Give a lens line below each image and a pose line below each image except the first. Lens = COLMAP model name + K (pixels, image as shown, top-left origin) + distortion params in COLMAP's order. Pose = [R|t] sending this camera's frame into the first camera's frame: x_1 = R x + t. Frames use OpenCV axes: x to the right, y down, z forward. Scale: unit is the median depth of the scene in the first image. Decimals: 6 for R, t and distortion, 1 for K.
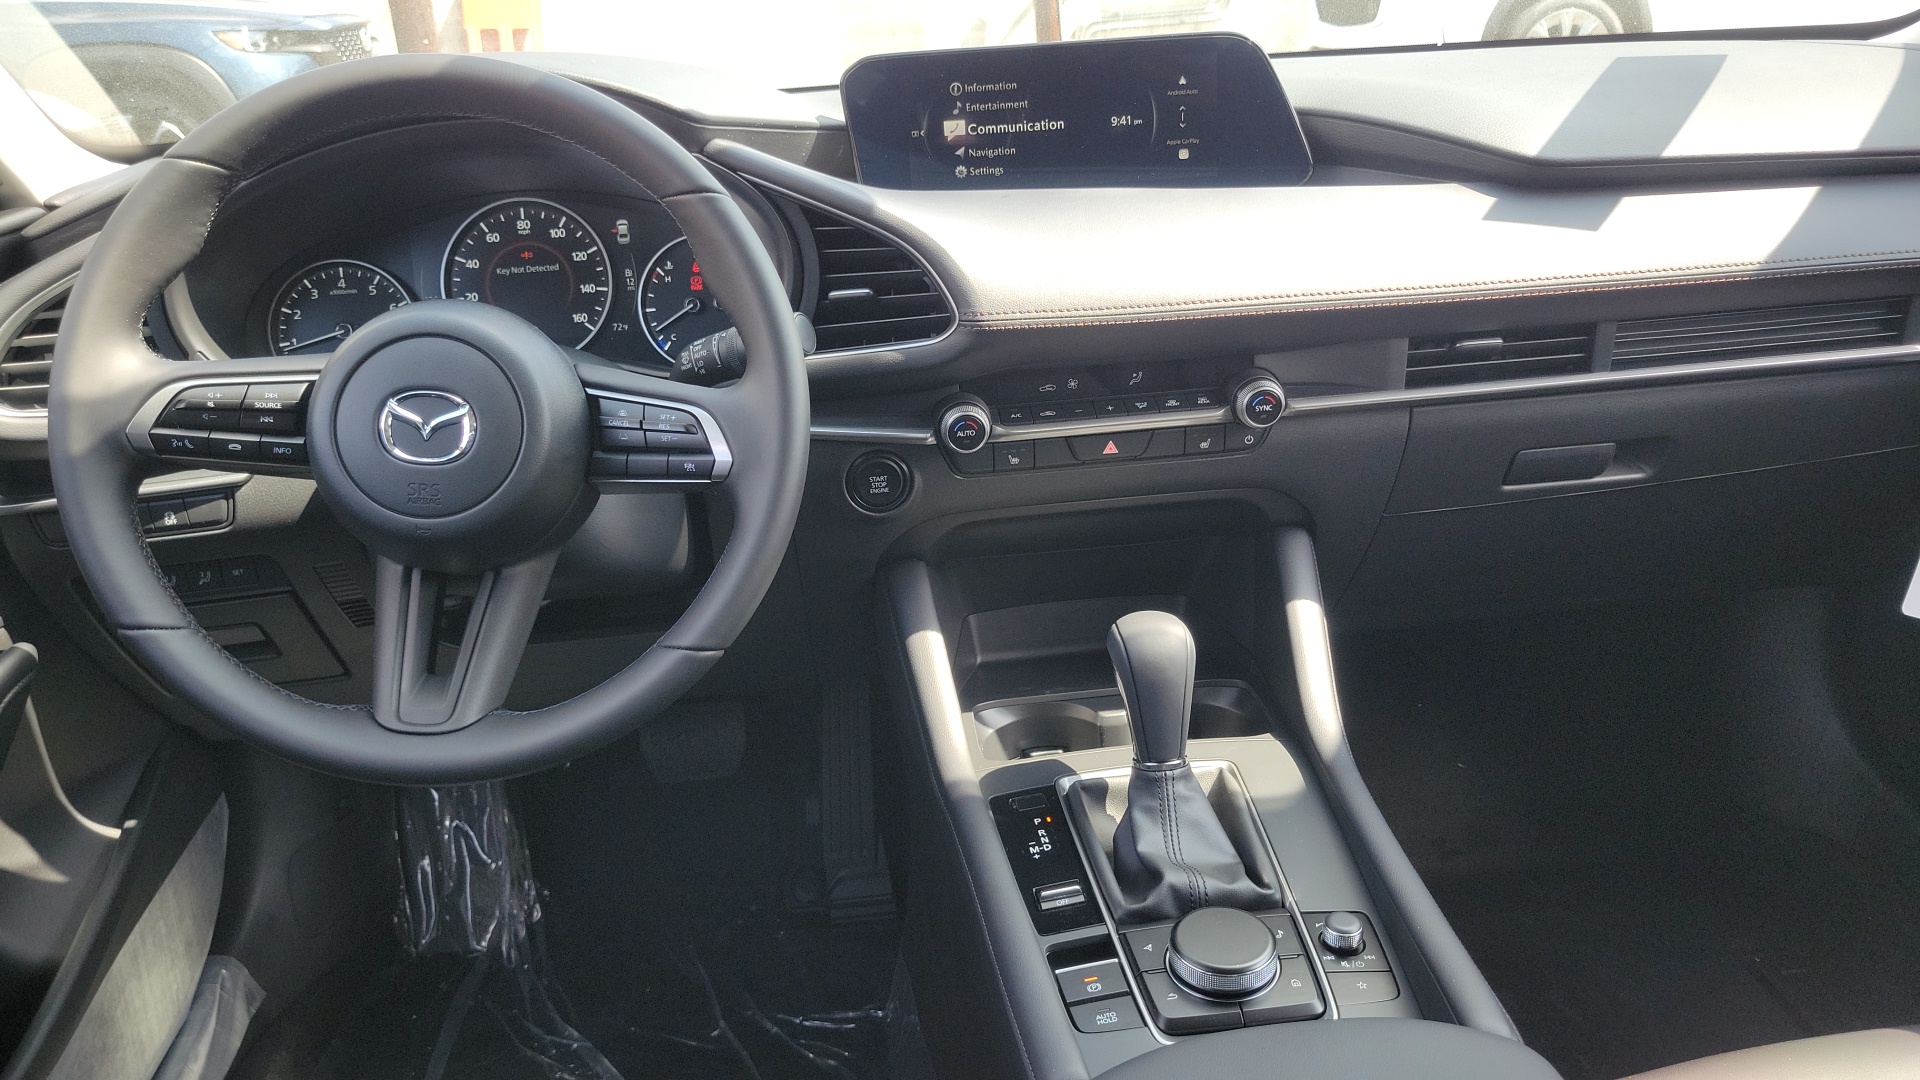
lens RADIAL K [[1468.5, 0, 960.0], [0, 1468.5, 540.0], [0, 0, 1]] dist [0.038742, -0.019058]
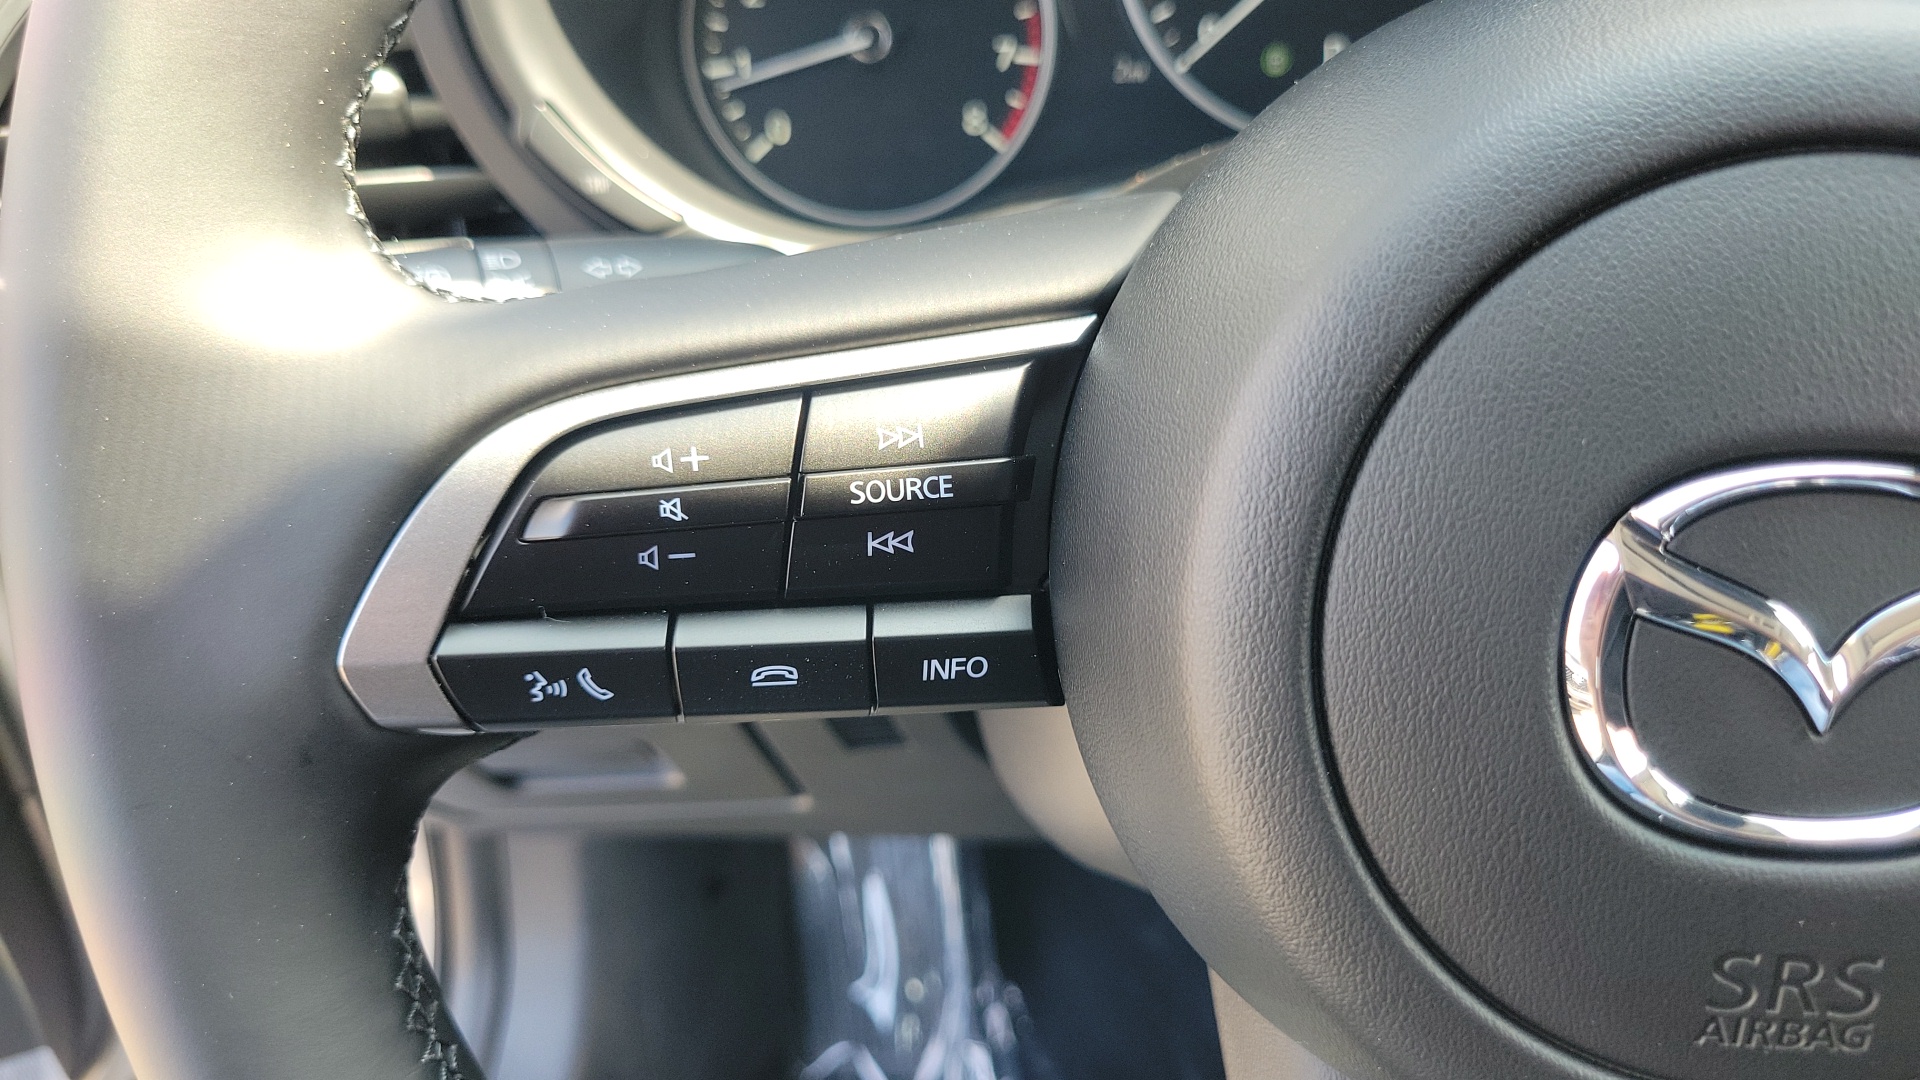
lens RADIAL K [[1481.7, 0, 960.0], [0, 1481.7, 540.0], [0, 0, 1]] dist [-0.007846, -0.004276]
pose [[0.987200, 0.082099, -0.136730, -0.348298], [-0.054693, 0.979611, 0.193314, -0.094480], [0.149813, -0.183361, 0.971563, 0.640465]]
